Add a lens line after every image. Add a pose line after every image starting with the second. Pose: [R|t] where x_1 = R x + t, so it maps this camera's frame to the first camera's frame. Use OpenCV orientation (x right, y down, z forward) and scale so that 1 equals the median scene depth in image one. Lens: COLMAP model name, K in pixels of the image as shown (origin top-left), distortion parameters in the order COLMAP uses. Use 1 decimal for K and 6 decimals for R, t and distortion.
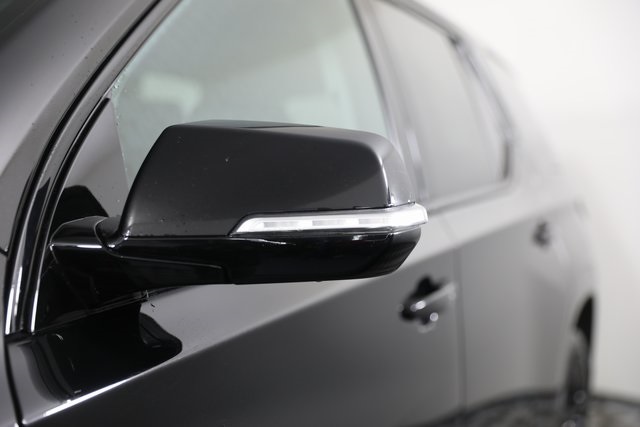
lens RADIAL K [[894.0, 0, 320.0], [0, 894.0, 213.5], [0, 0, 1]] dist [0.165404, -0.002847]
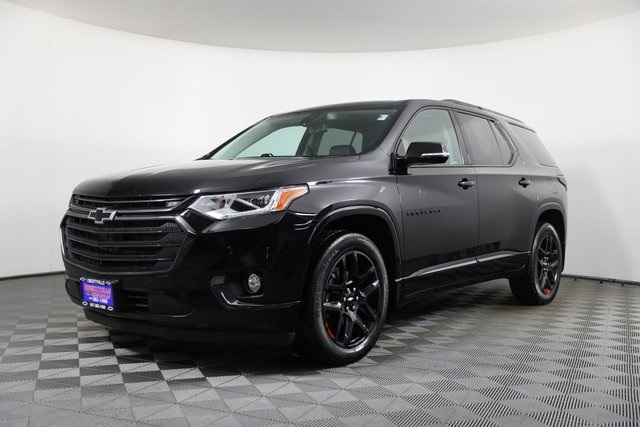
lens RADIAL K [[691.4, 0, 320.0], [0, 691.4, 213.5], [0, 0, 1]] dist [0.087284, 0.002917]
pose [[0.971293, -0.021079, -0.236949, 0.401982], [0.011478, 0.999059, -0.041828, 0.663585], [0.237608, 0.037908, 0.970621, -4.331435]]
